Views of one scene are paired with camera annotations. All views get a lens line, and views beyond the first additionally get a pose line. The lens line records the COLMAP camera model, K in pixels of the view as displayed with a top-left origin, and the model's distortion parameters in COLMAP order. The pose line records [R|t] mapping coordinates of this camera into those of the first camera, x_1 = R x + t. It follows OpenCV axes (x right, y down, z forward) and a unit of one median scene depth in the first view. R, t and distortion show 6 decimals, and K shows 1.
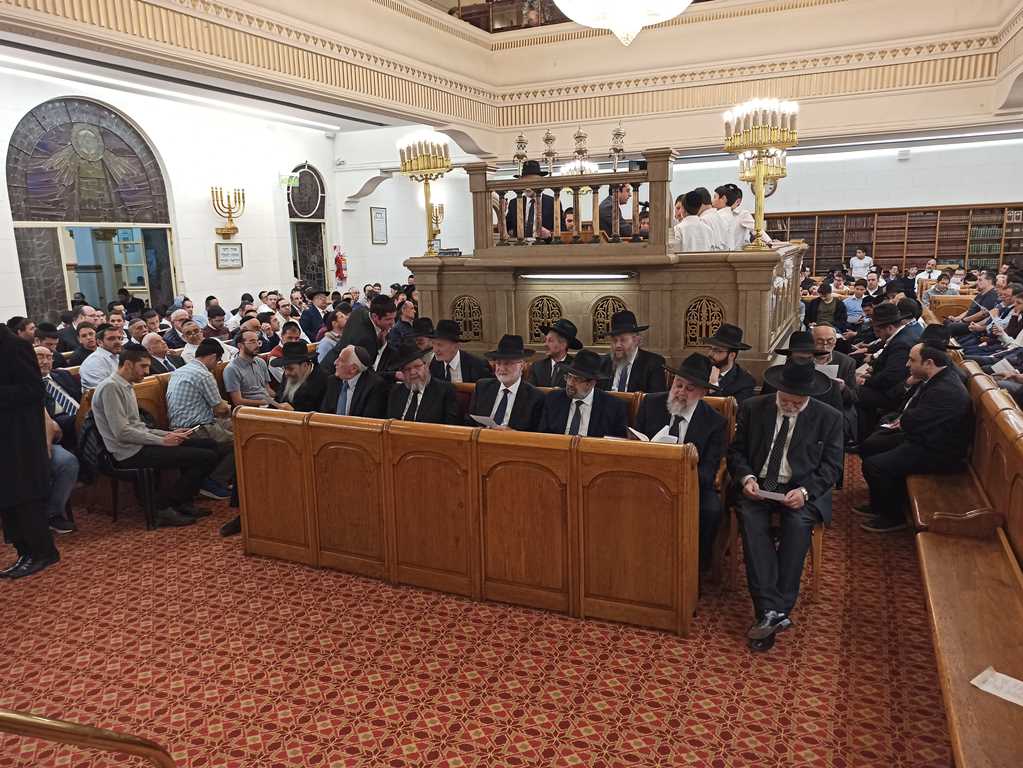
lens RADIAL K [[752.1, 0, 512.7], [0, 752.1, 382.6], [0, 0, 1]] dist [0.039791, -0.022222]
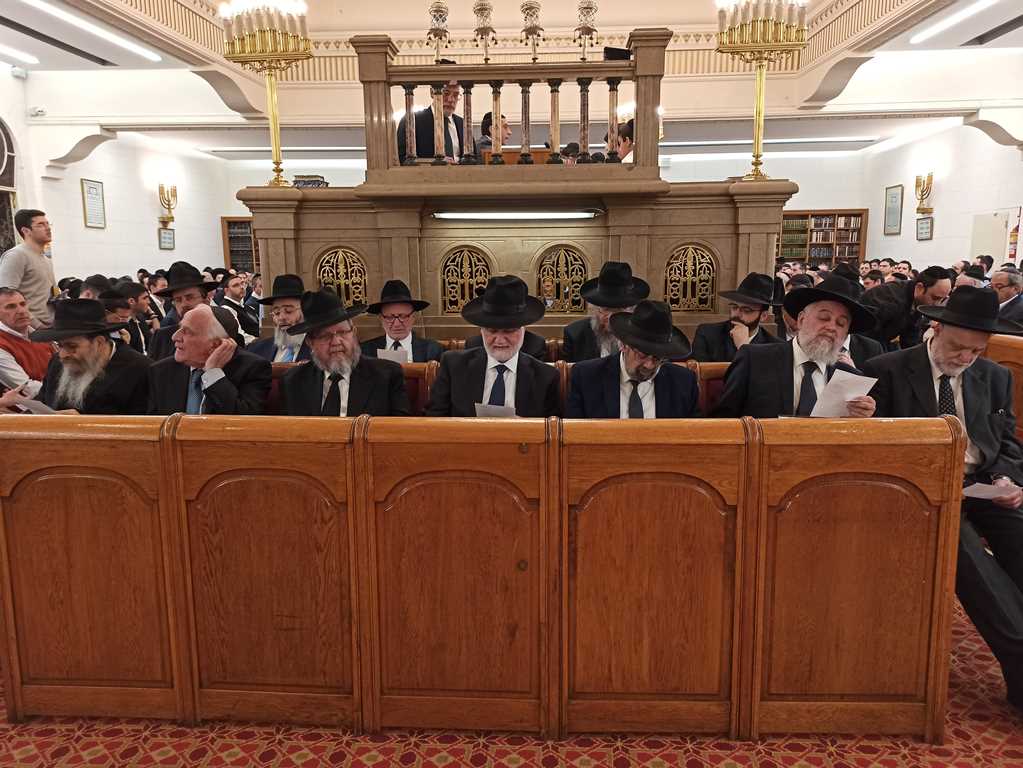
lens RADIAL K [[752.1, 0, 512.4], [0, 752.1, 386.0], [0, 0, 1]] dist [0.039791, -0.022222]
pose [[0.931295, -0.041299, 0.361918, -0.191783], [0.050388, 0.998606, -0.015708, 0.031576], [-0.360765, 0.032865, 0.932078, 0.361737]]
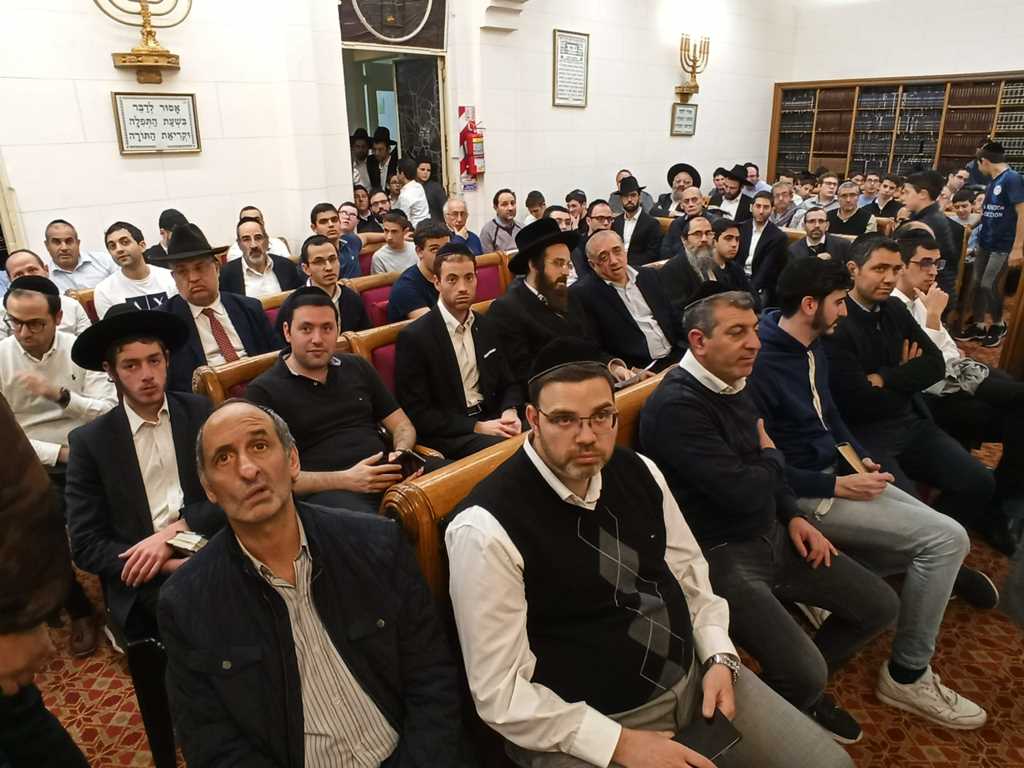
lens RADIAL K [[692.3, 0, 510.3], [0, 692.3, 380.6], [0, 0, 1]] dist [-0.088818, 0.053218]
pose [[0.932188, 0.128180, -0.338521, -0.096926], [-0.070669, 0.981653, 0.177098, -0.230168], [0.355010, -0.141165, 0.924143, 1.511975]]
